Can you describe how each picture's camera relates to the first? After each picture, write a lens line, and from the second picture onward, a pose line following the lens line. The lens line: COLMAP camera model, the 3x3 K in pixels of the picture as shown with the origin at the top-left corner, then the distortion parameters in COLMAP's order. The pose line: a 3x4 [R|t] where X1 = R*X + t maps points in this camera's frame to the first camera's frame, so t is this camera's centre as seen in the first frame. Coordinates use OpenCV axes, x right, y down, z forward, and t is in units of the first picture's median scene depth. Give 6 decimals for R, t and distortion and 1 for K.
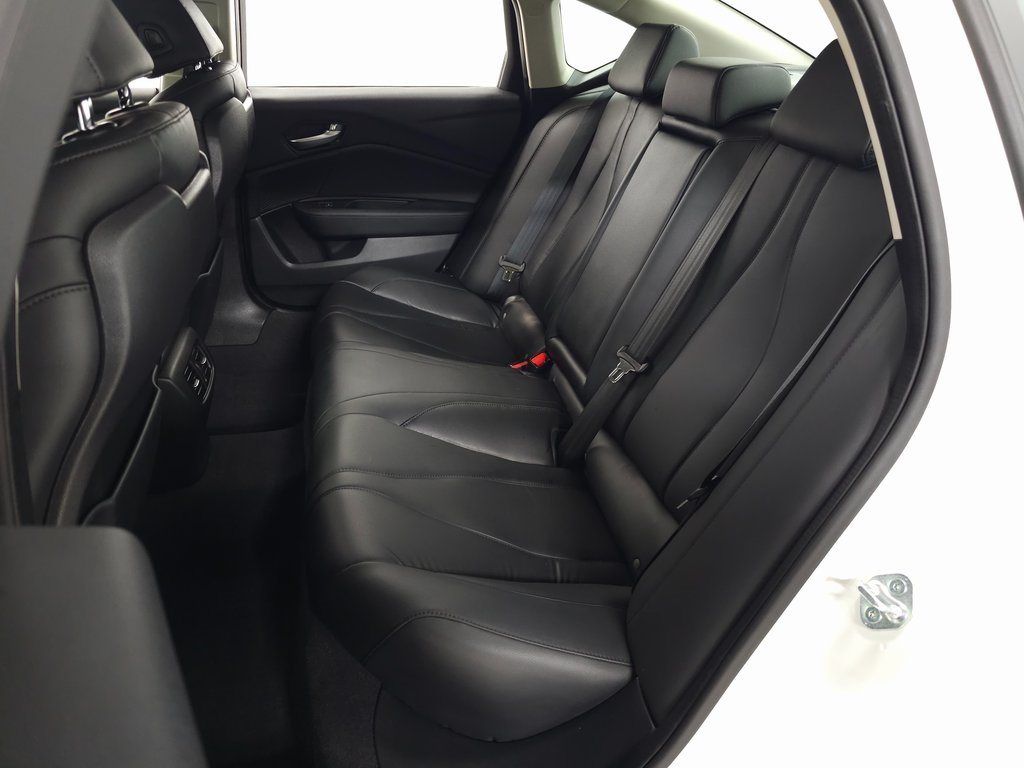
lens RADIAL K [[901.3, 0, 512.0], [0, 901.3, 384.0], [0, 0, 1]] dist [0.071019, -0.125595]
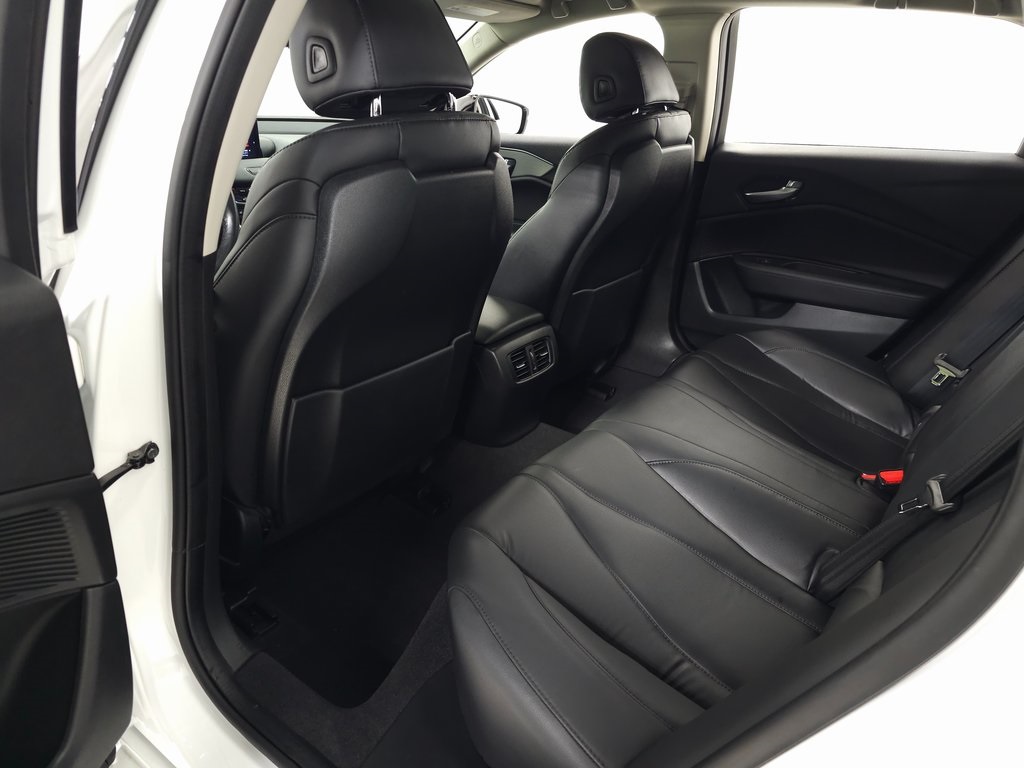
lens RADIAL K [[901.3, 0, 512.0], [0, 901.3, 384.0], [0, 0, 1]] dist [0.071019, -0.125595]
pose [[0.493237, 0.217182, -0.842348, 0.511997], [-0.355060, 0.934262, 0.032975, -0.010988], [0.794135, 0.282820, 0.537925, 0.302914]]
